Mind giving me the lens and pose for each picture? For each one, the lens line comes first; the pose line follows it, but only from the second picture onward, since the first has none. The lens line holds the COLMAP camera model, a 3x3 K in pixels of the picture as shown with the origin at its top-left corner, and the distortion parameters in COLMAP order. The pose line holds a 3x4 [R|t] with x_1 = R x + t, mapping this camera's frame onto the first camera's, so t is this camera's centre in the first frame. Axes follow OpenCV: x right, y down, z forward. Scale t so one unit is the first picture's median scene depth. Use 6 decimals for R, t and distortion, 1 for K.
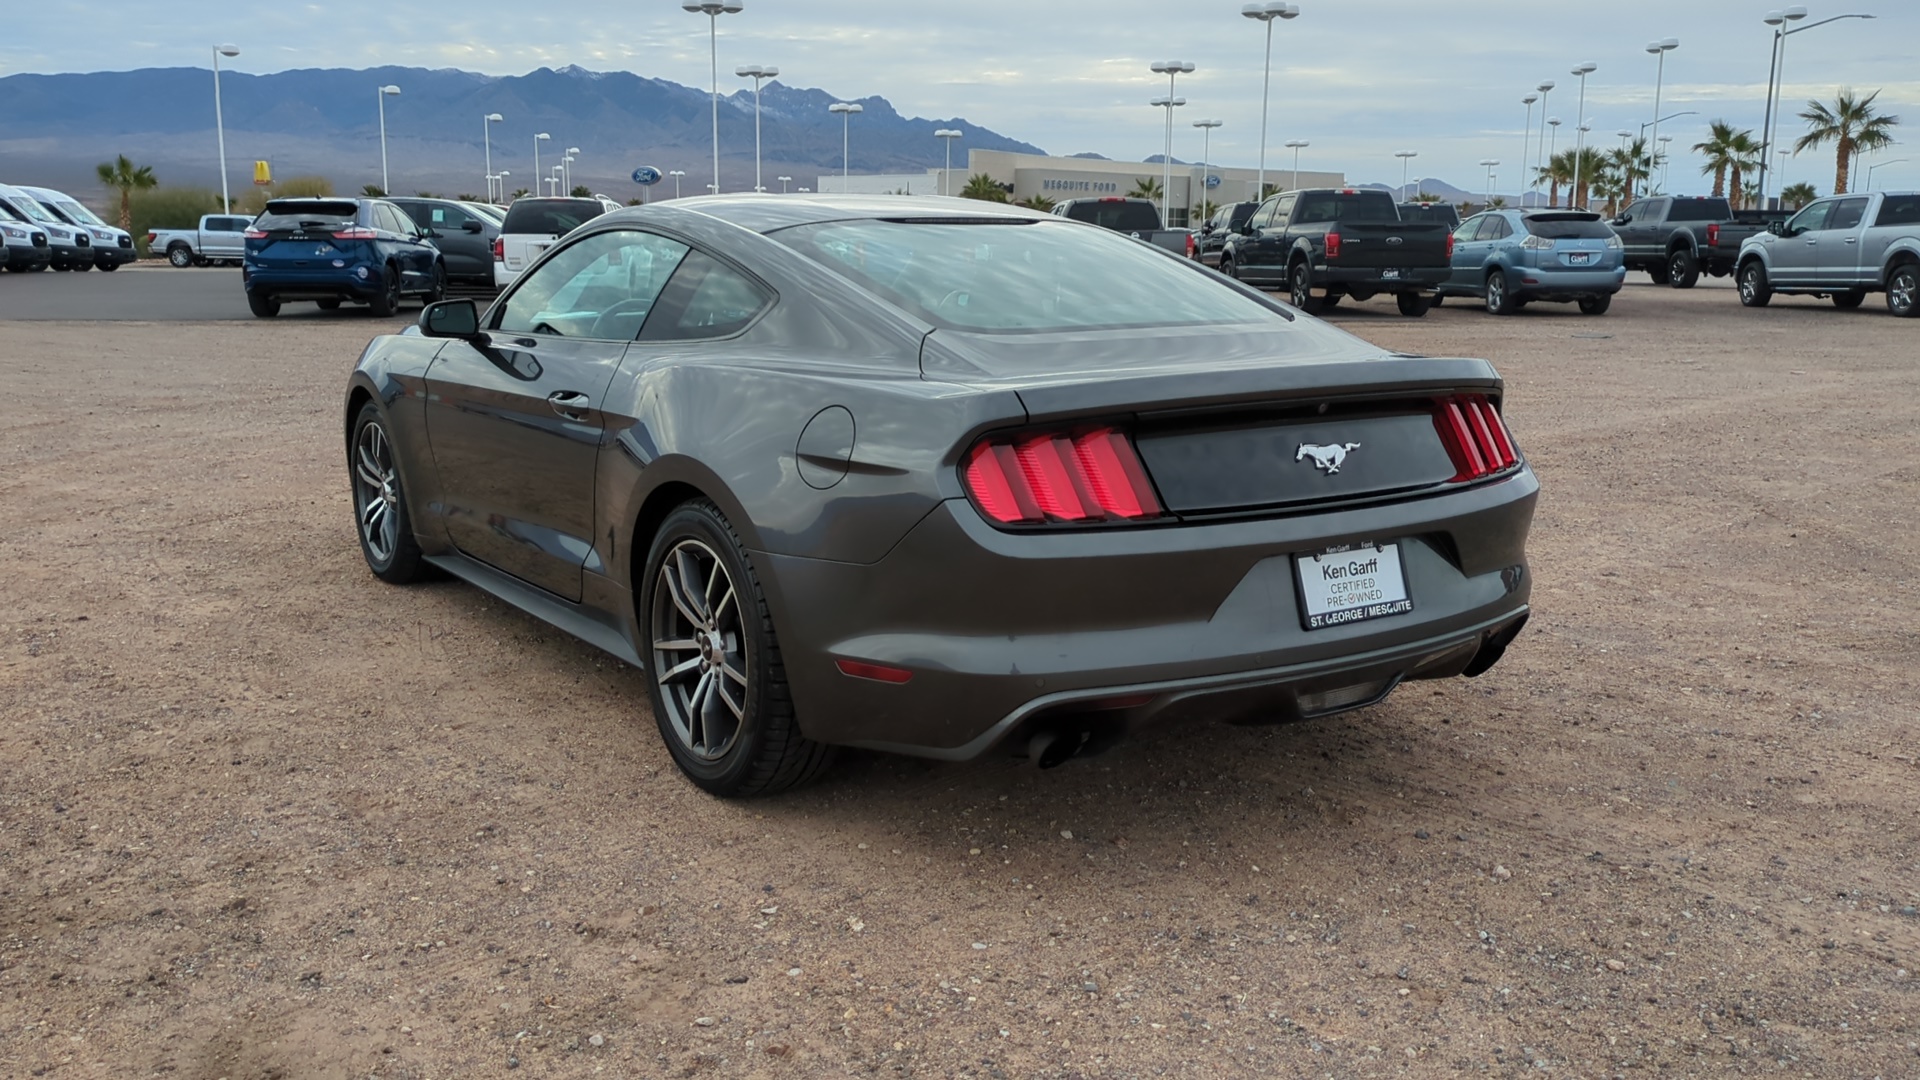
lens RADIAL K [[1684.9, 0, 976.4], [0, 1684.9, 541.3], [0, 0, 1]] dist [0.074655, -0.067443]
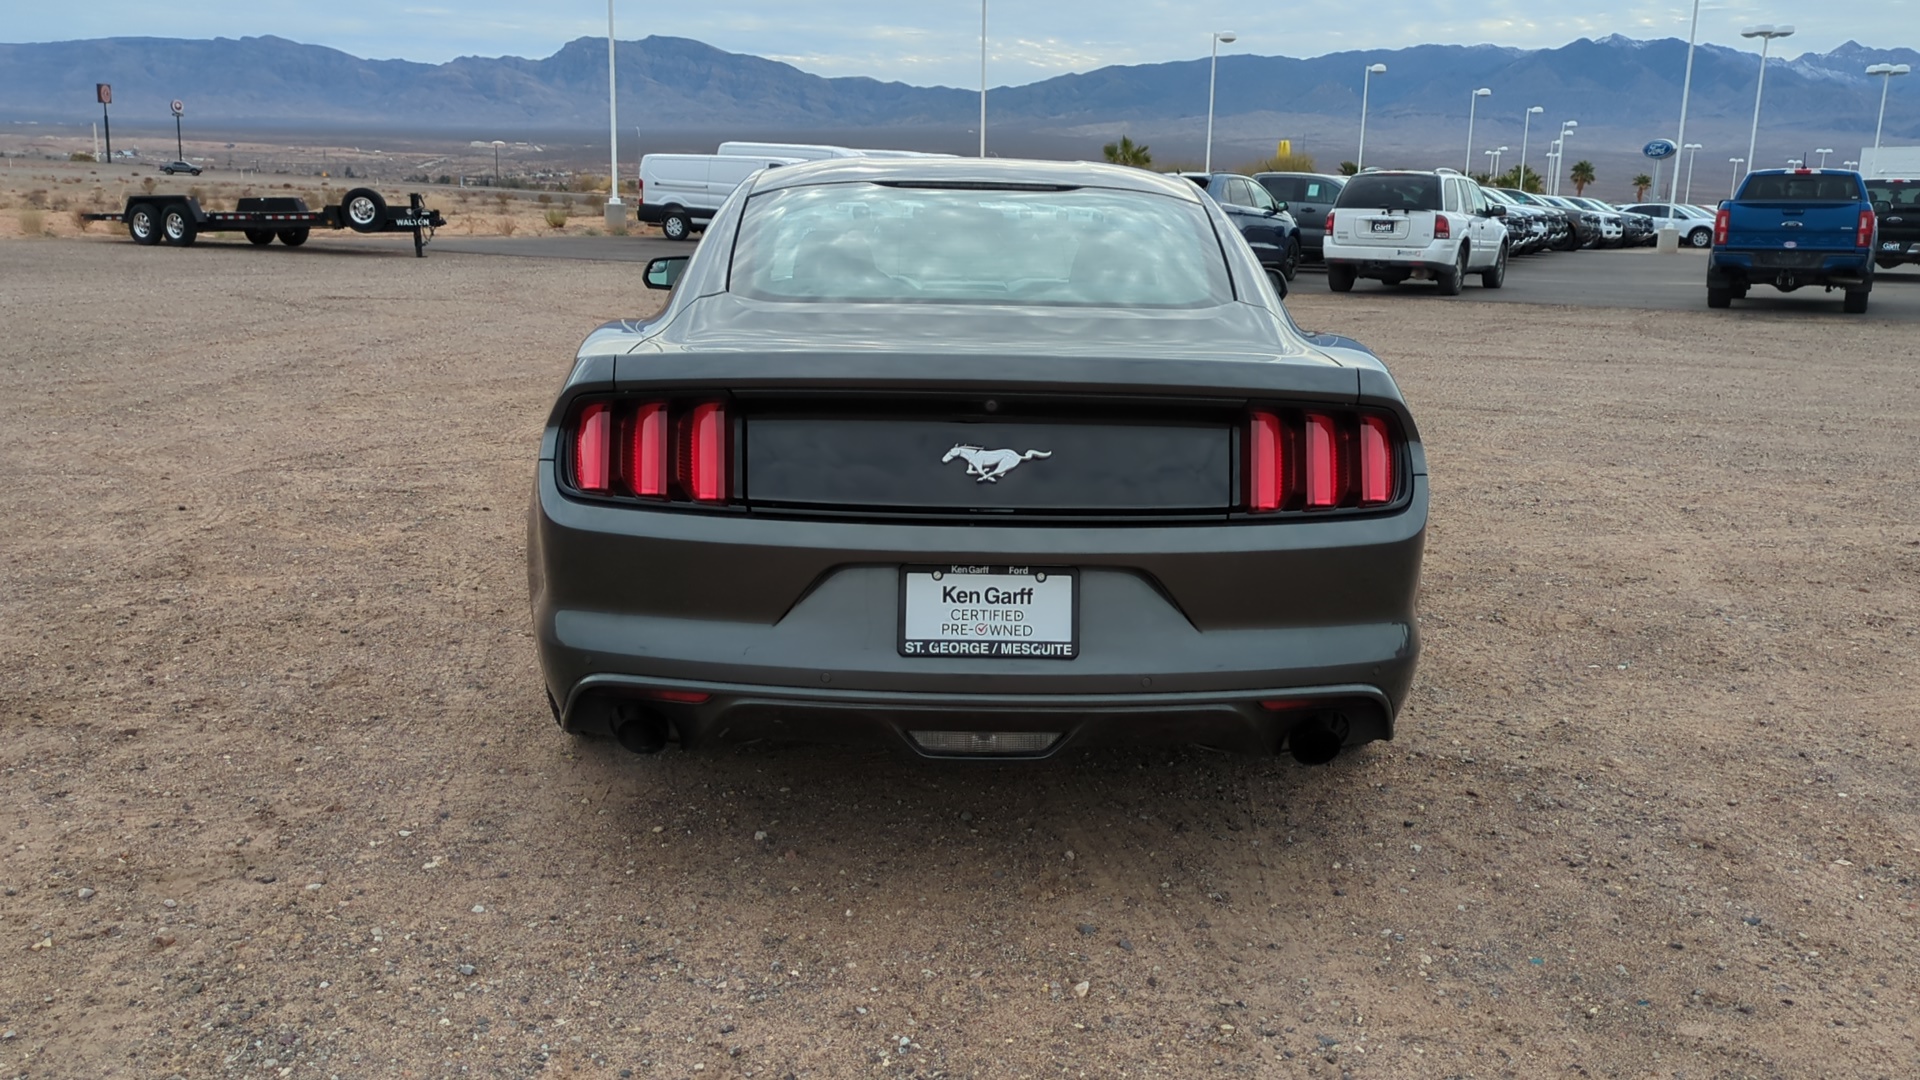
lens RADIAL K [[1684.9, 0, 968.4], [0, 1684.9, 534.1], [0, 0, 1]] dist [0.074655, -0.067443]
pose [[0.828323, 0.124773, -0.546180, 0.667874], [-0.119852, 0.991780, 0.044805, -0.050853], [0.547281, 0.028348, 0.836469, 0.278183]]
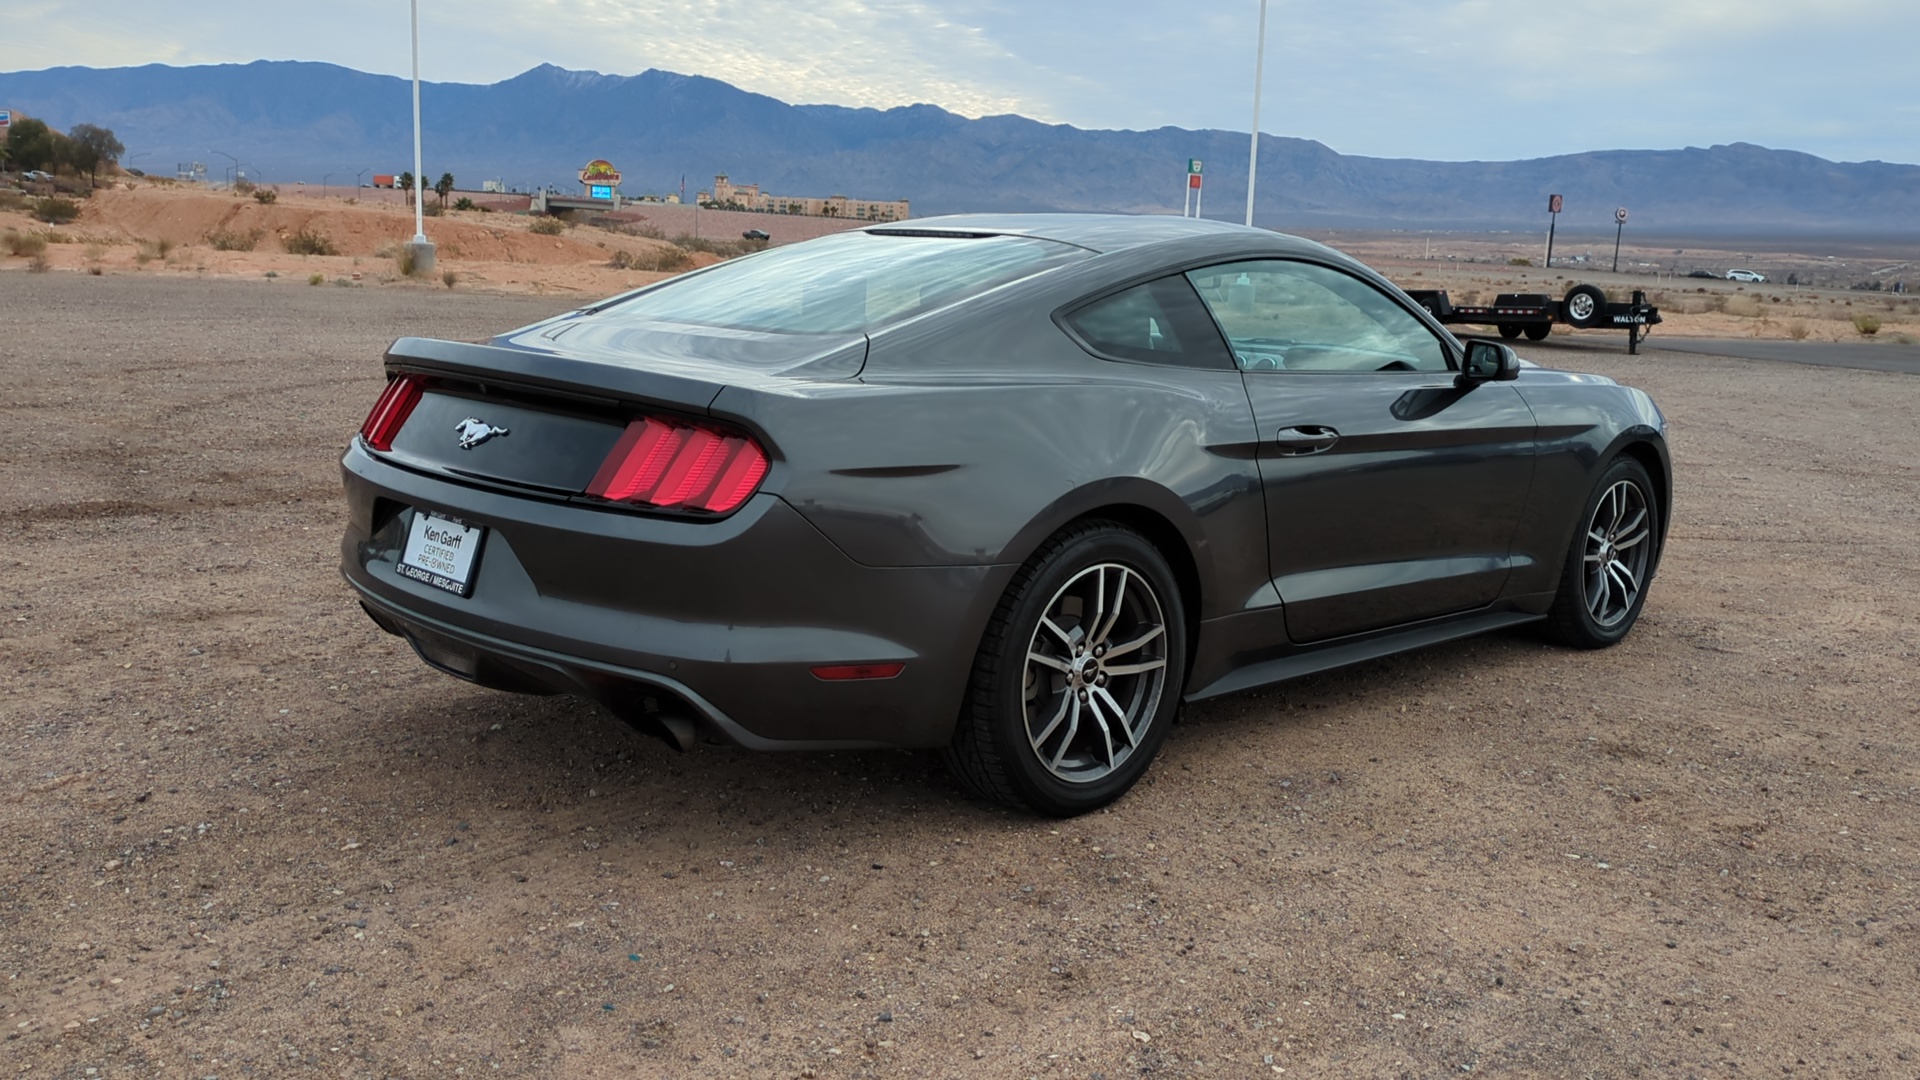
lens RADIAL K [[1684.9, 0, 961.8], [0, 1684.9, 543.8], [0, 0, 1]] dist [0.074655, -0.067443]
pose [[0.159038, 0.172588, -0.972070, 1.293381], [-0.221563, 0.965726, 0.135213, -0.193168], [0.962090, 0.193871, 0.191826, 1.098788]]
